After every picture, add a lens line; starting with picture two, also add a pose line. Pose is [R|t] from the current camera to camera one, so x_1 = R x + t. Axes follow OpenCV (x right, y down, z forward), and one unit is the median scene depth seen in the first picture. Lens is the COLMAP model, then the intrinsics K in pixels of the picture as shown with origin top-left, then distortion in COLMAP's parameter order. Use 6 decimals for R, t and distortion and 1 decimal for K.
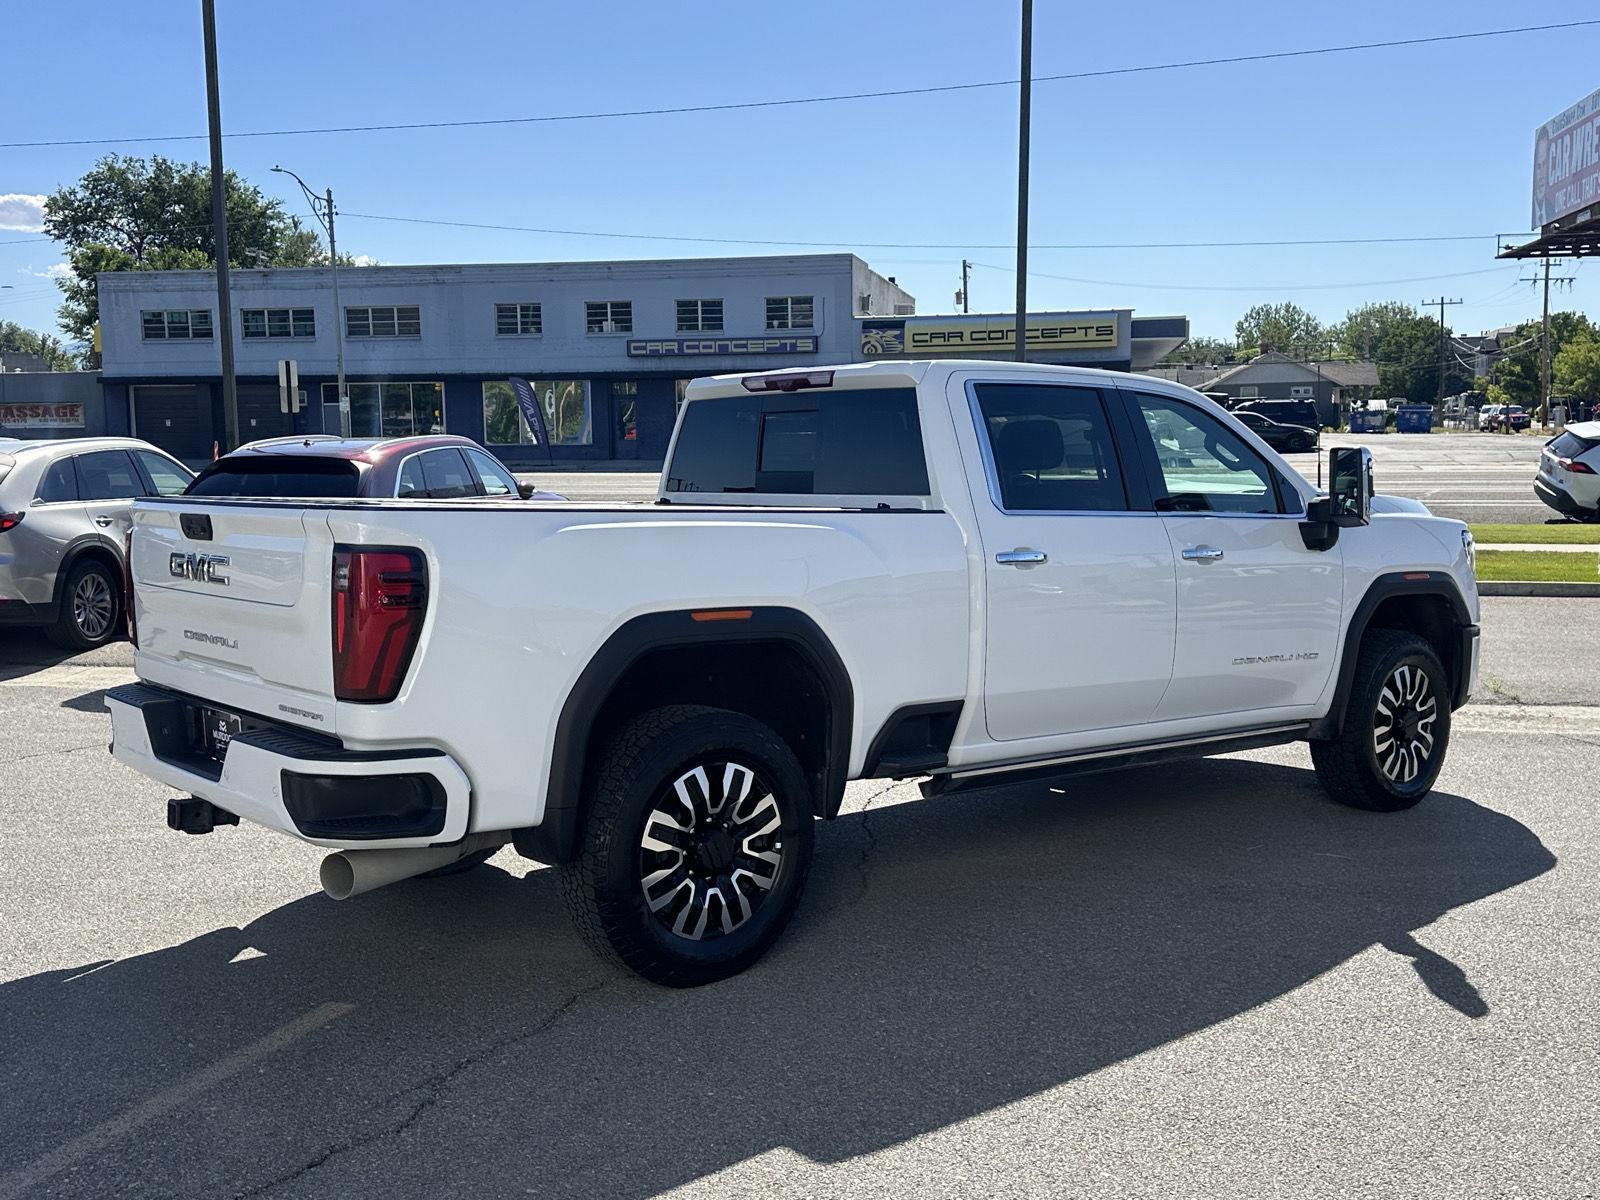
lens RADIAL K [[1555.7, 0, 790.0], [0, 1555.7, 593.0], [0, 0, 1]] dist [0.186694, -0.376452]
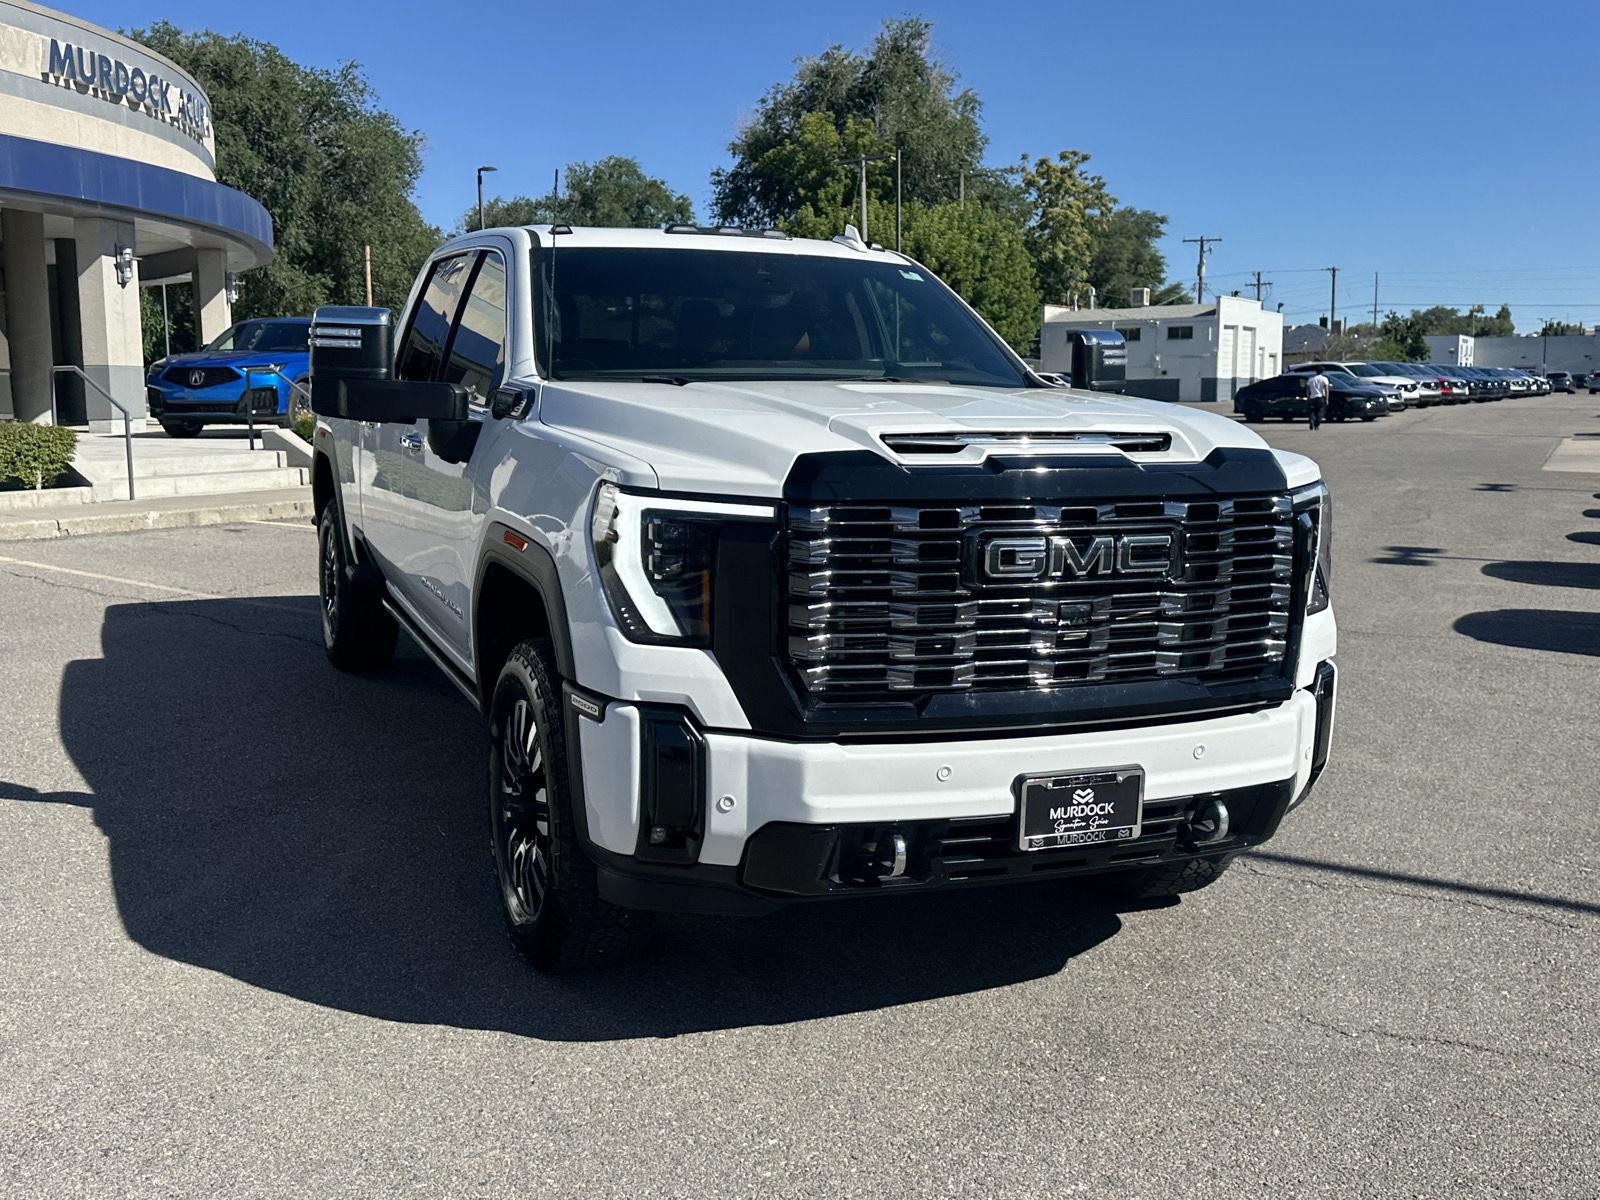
lens RADIAL K [[1565.4, 0, 777.3], [0, 1565.4, 599.4], [0, 0, 1]] dist [0.143760, -0.261296]
pose [[-0.295358, 0.138163, -0.945344, 0.107096], [-0.091276, 0.980881, 0.171875, -0.011196], [0.951017, 0.137052, -0.277100, 0.150616]]
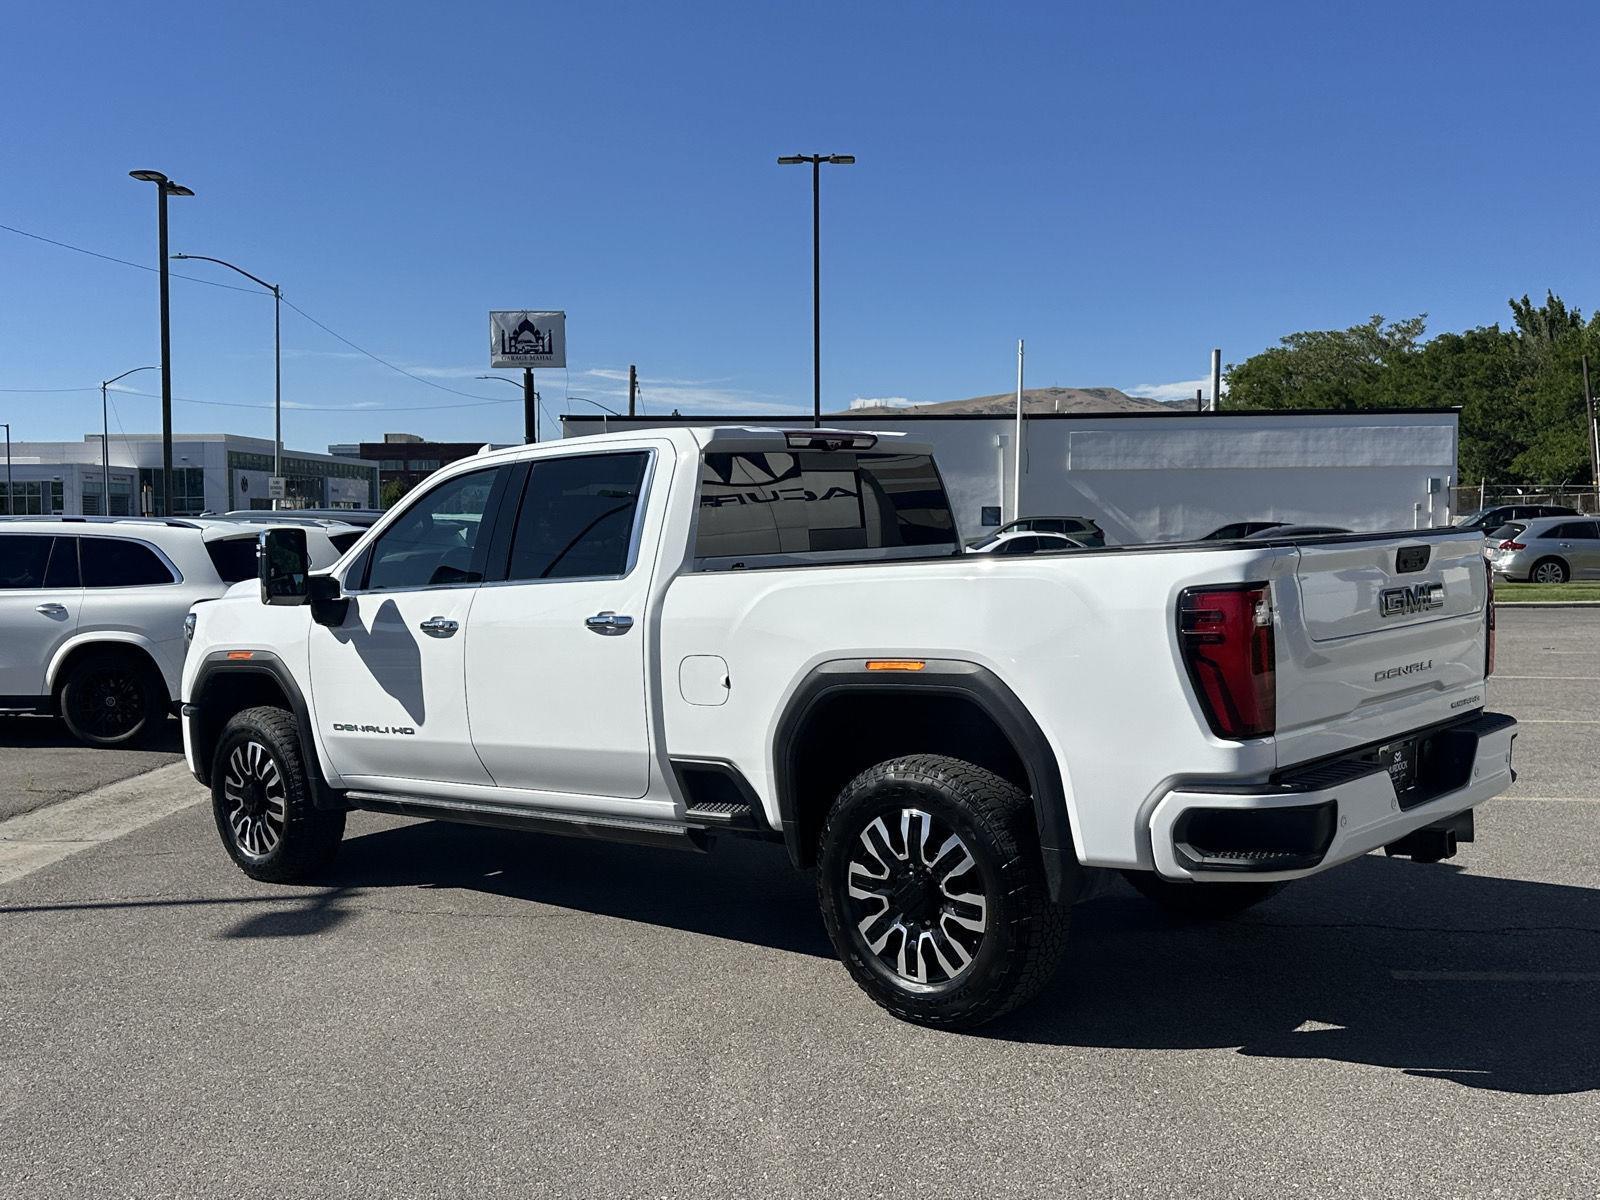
lens RADIAL K [[1560.8, 0, 788.0], [0, 1560.8, 599.3], [0, 0, 1]] dist [0.193239, -0.439790]
pose [[-0.134074, -0.036113, 0.990313, -0.104960], [0.116641, 0.991814, 0.051959, -0.009163], [-0.984083, 0.122477, -0.128764, 0.120348]]
